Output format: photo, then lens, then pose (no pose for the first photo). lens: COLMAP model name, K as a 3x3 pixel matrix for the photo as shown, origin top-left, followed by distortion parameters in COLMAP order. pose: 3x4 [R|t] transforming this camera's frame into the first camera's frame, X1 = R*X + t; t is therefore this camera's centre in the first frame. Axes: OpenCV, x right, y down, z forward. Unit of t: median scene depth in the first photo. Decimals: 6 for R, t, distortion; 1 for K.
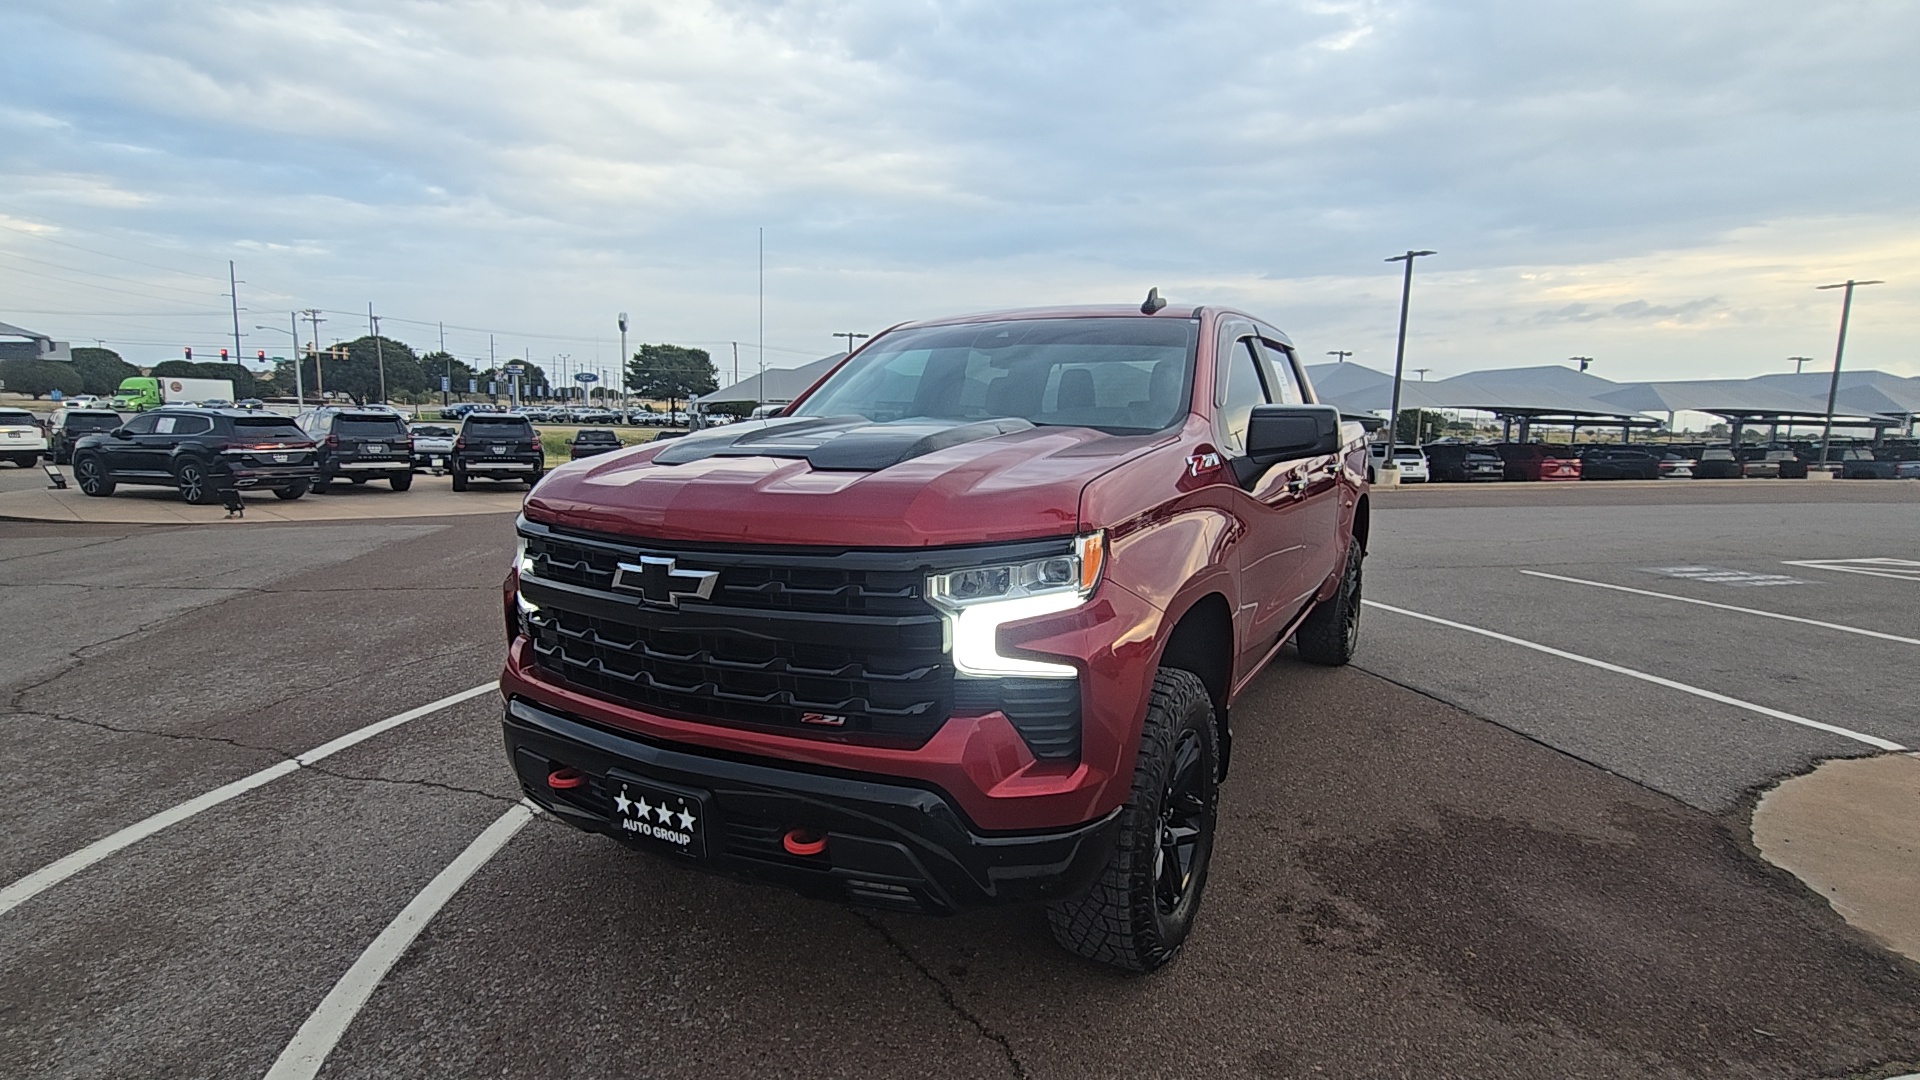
lens RADIAL K [[965.8, 0, 953.3], [0, 965.8, 549.6], [0, 0, 1]] dist [-0.005026, 0.002491]
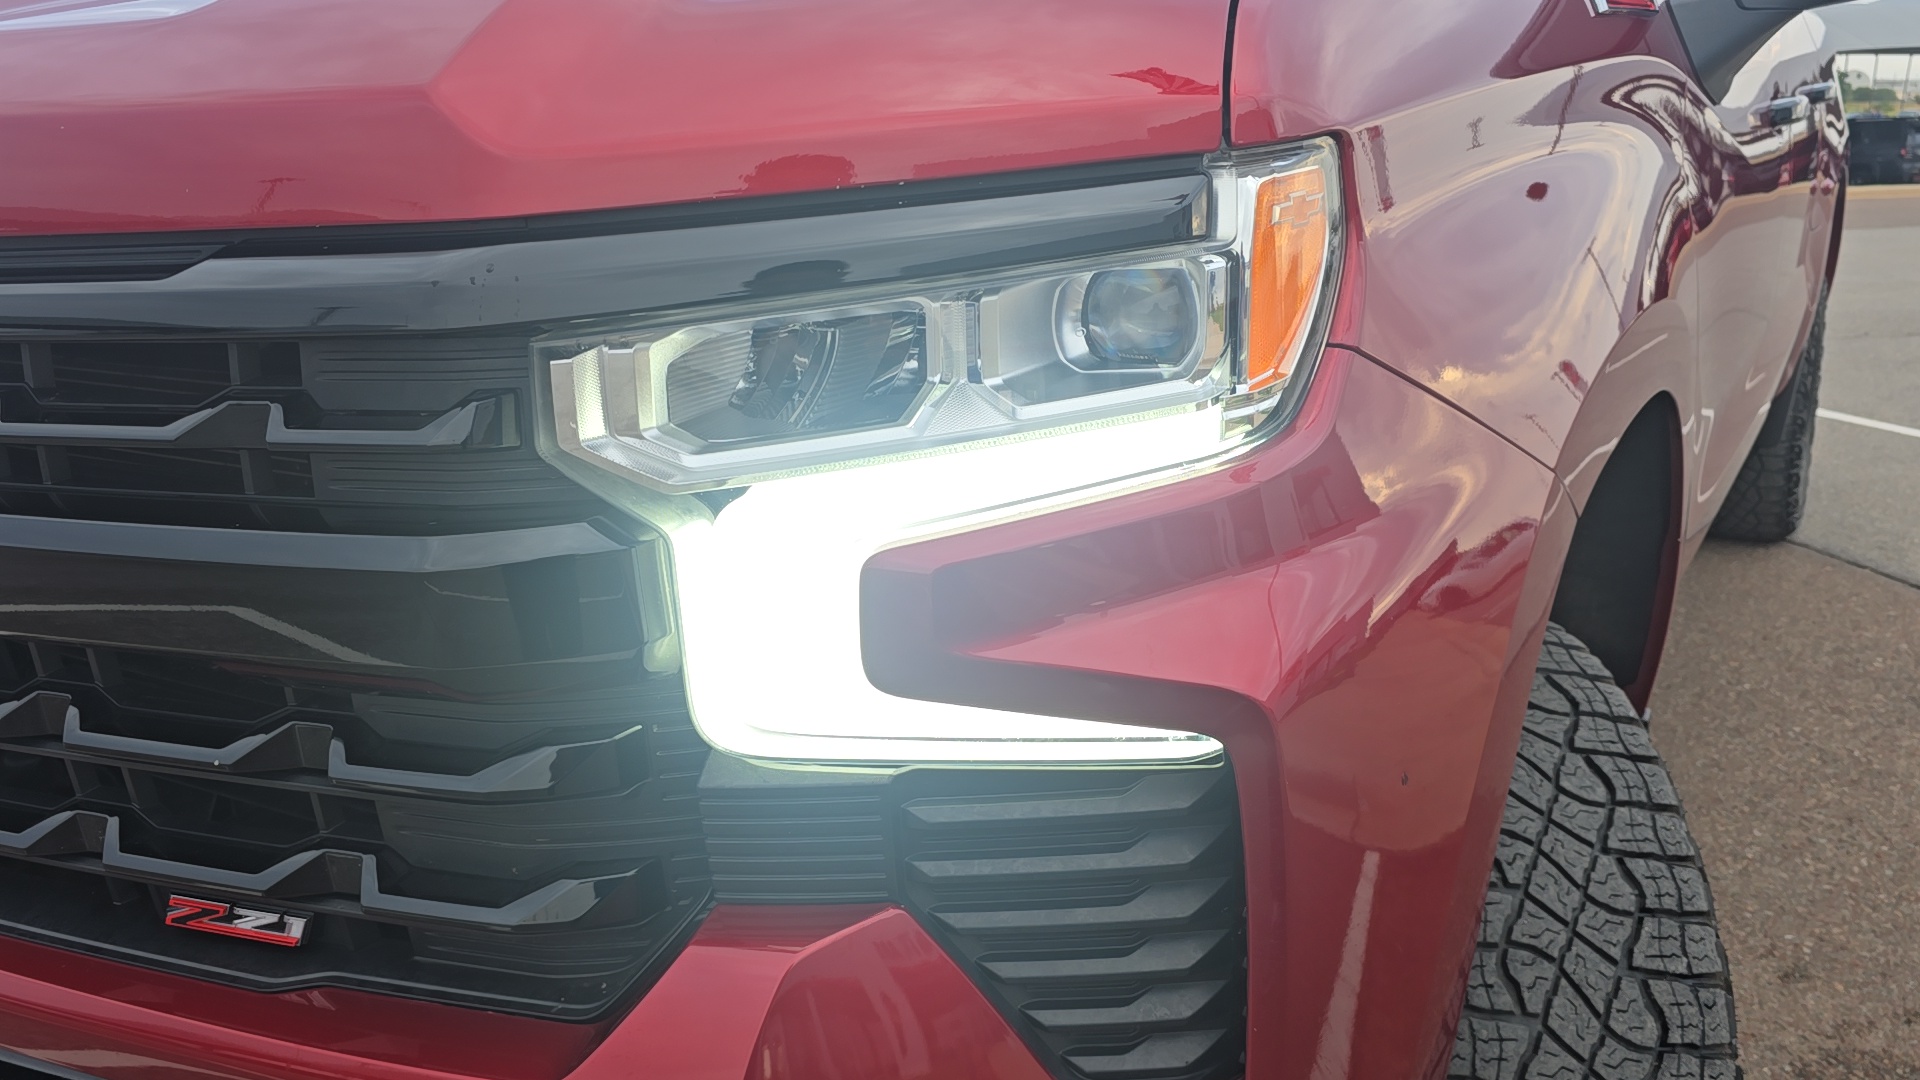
lens RADIAL K [[1592.5, 0, 952.0], [0, 1592.5, 557.6], [0, 0, 1]] dist [0.006779, -0.010566]
pose [[0.999339, -0.018963, -0.031003, 0.043124], [0.023113, 0.989951, 0.139512, 0.014347], [0.028045, -0.140137, 0.989735, 0.354137]]
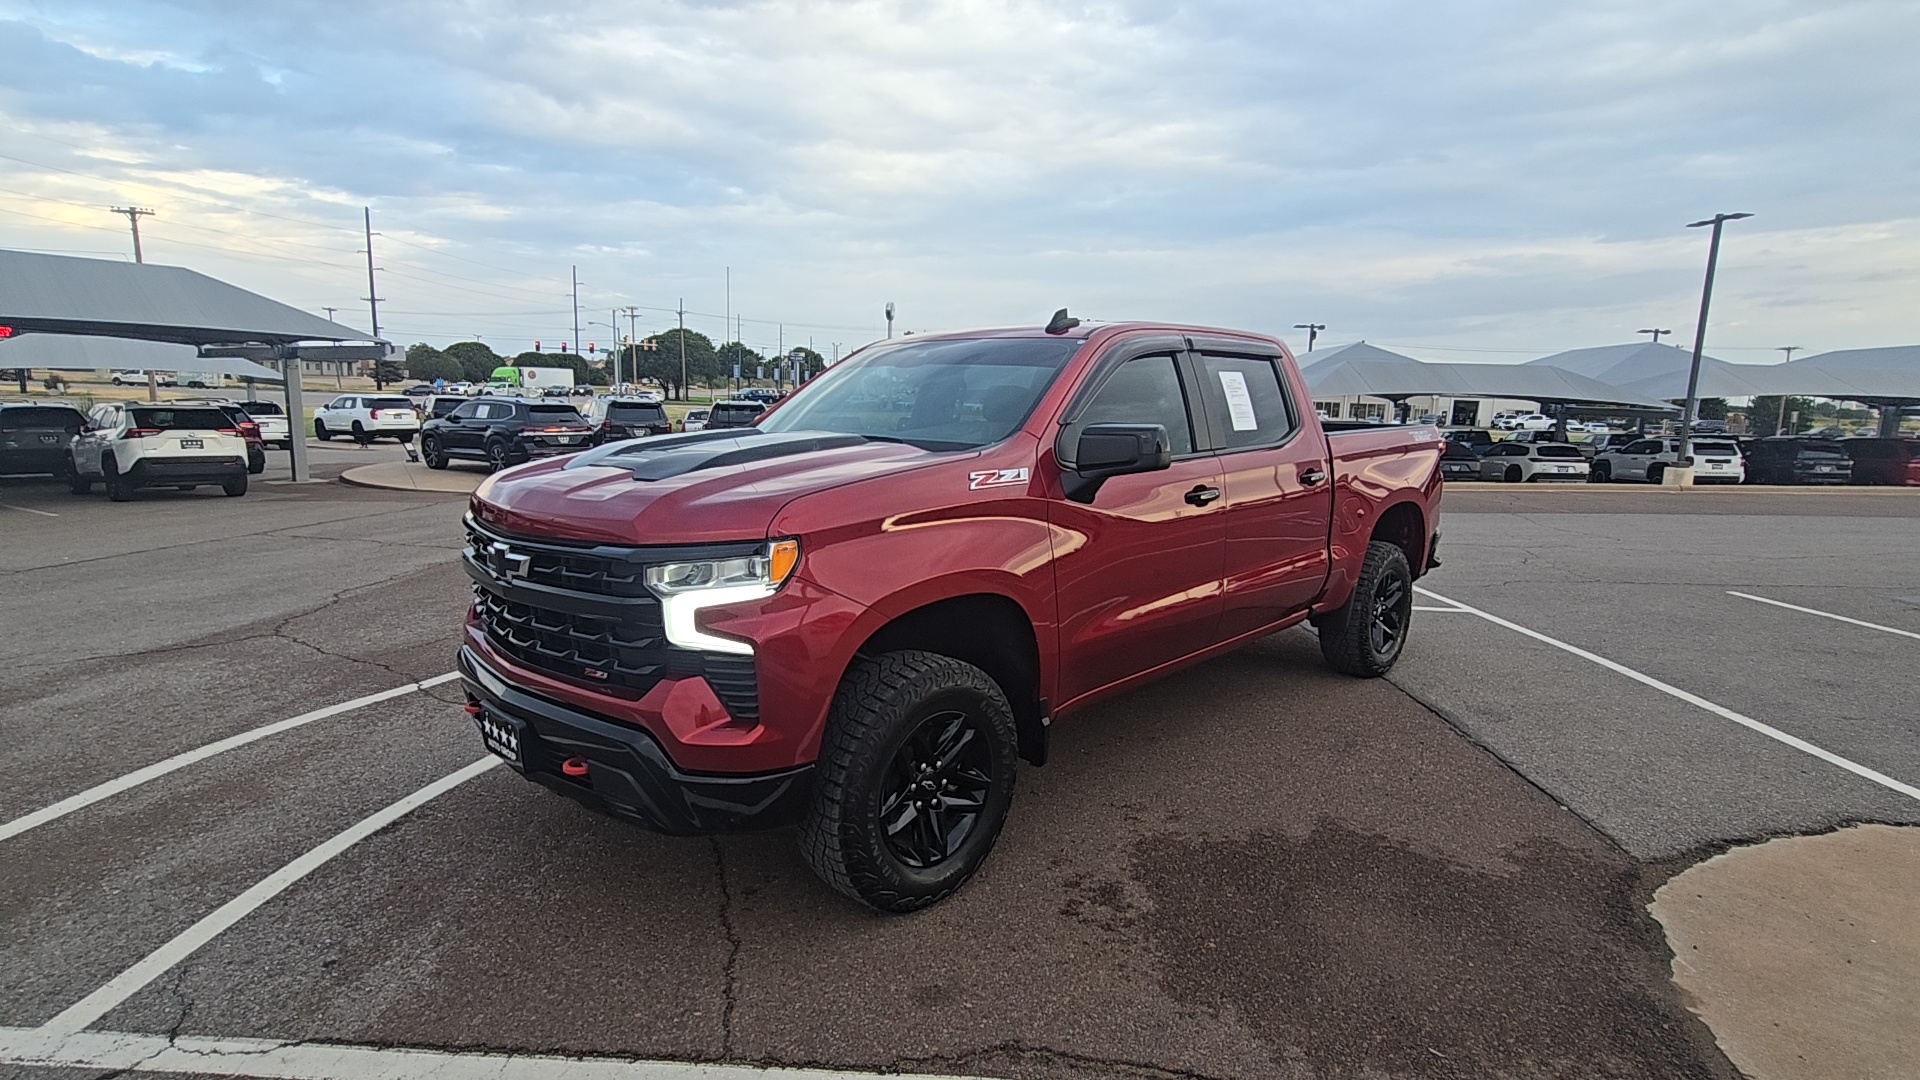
lens RADIAL K [[965.8, 0, 956.5], [0, 965.8, 592.4], [0, 0, 1]] dist [-0.005026, 0.002491]
pose [[0.964146, 0.053713, -0.259878, 0.392347], [-0.038348, 0.997223, 0.063840, -0.020674], [0.262585, -0.051586, 0.963529, -0.067430]]
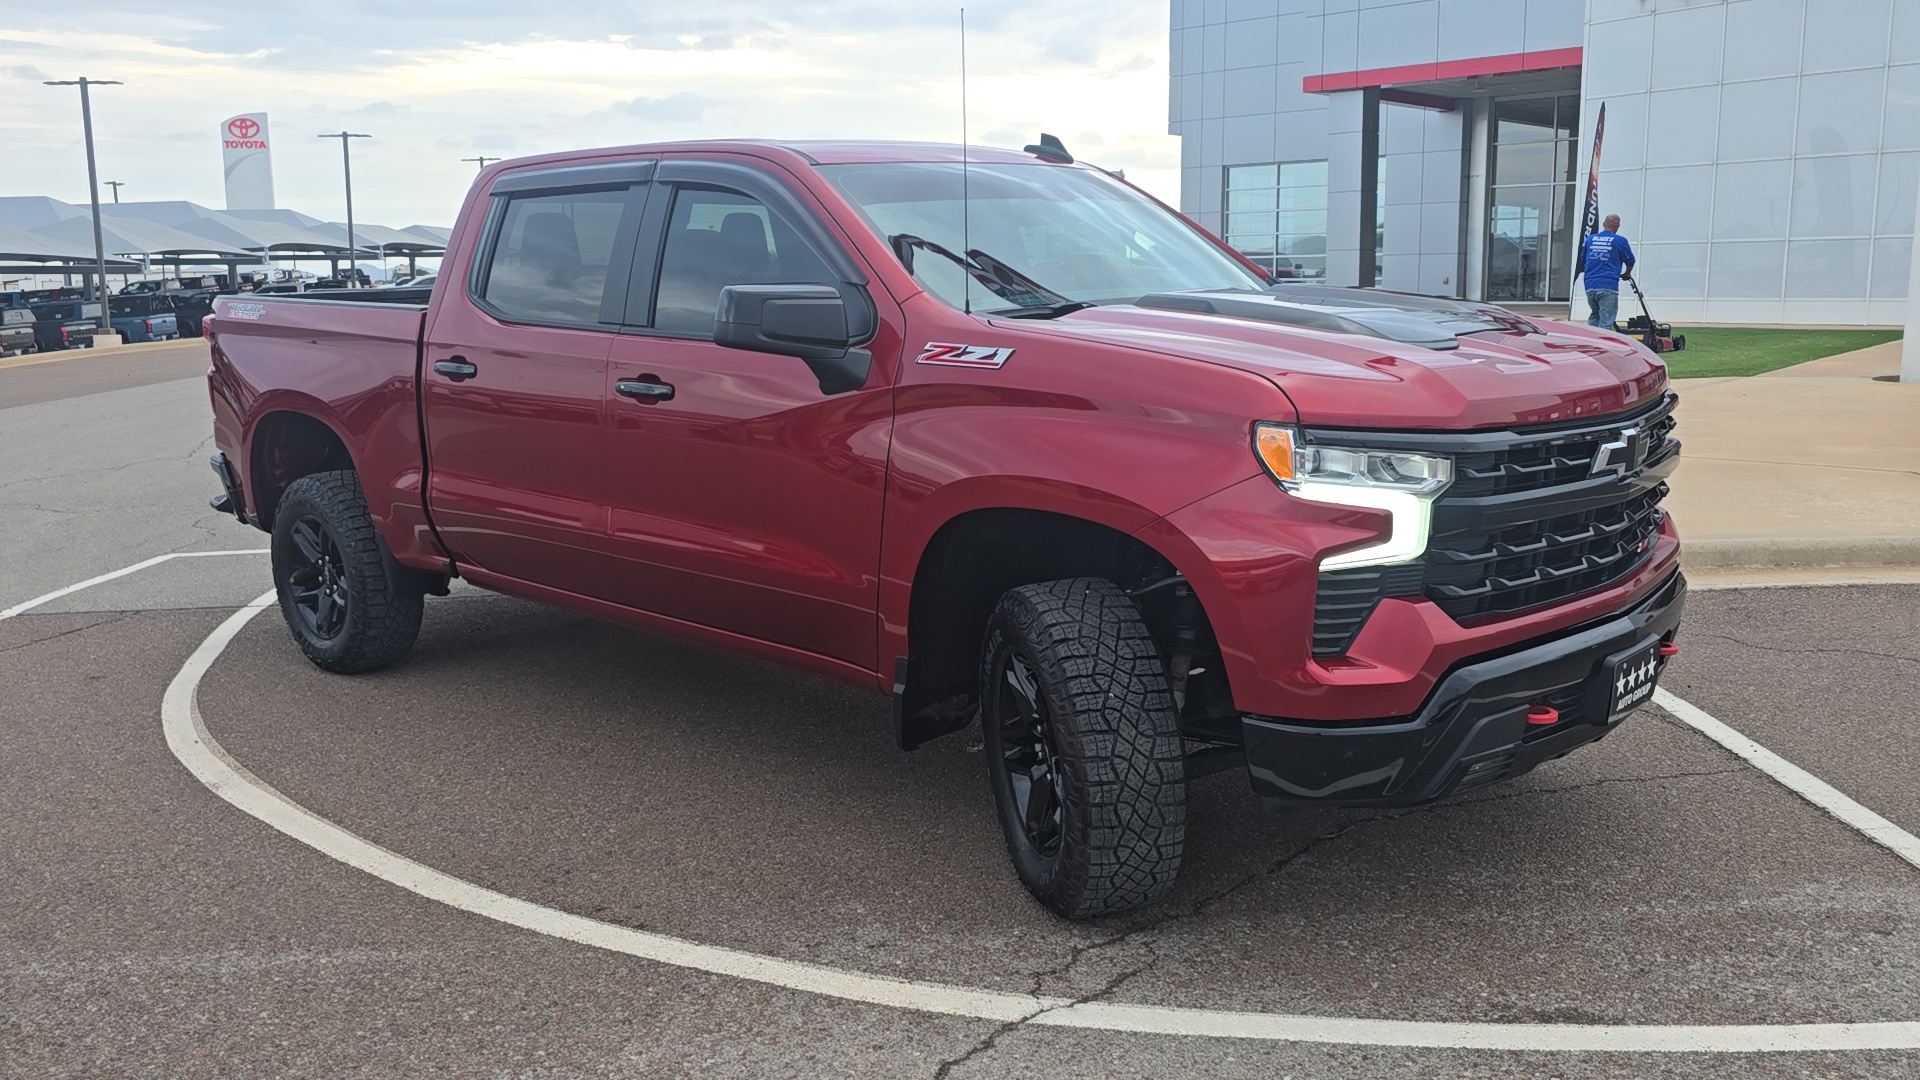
lens RADIAL K [[1592.5, 0, 943.9], [0, 1592.5, 497.5], [0, 0, 1]] dist [0.006779, -0.010566]
pose [[0.229640, -0.162863, 0.959552, -1.290930], [0.154554, 0.979492, 0.129260, -0.152425], [-0.960926, 0.118619, 0.250102, 0.788054]]
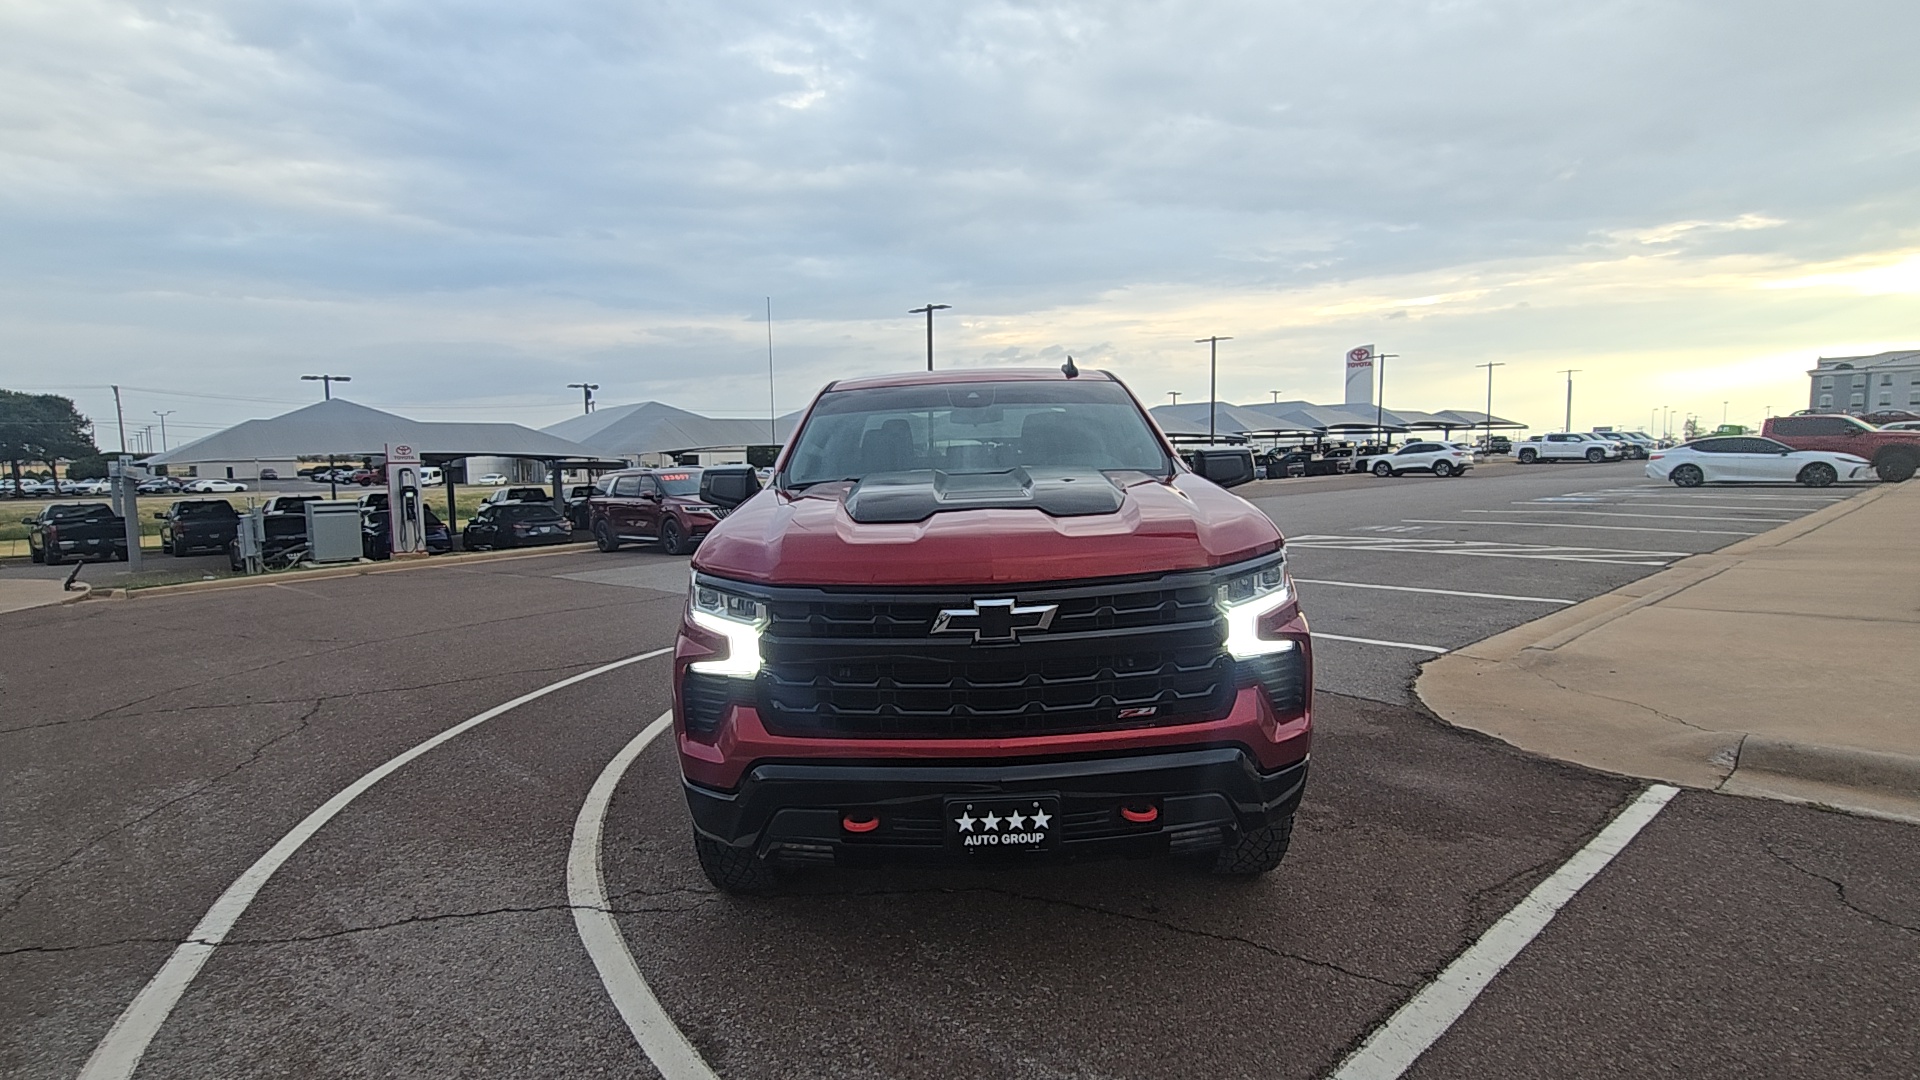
lens RADIAL K [[965.8, 0, 957.6], [0, 965.8, 569.6], [0, 0, 1]] dist [-0.005026, 0.002491]
pose [[0.872641, -0.097249, 0.478582, -0.543451], [0.106461, 0.994285, 0.007922, -0.025142], [-0.476618, 0.044038, 0.878007, 0.004449]]
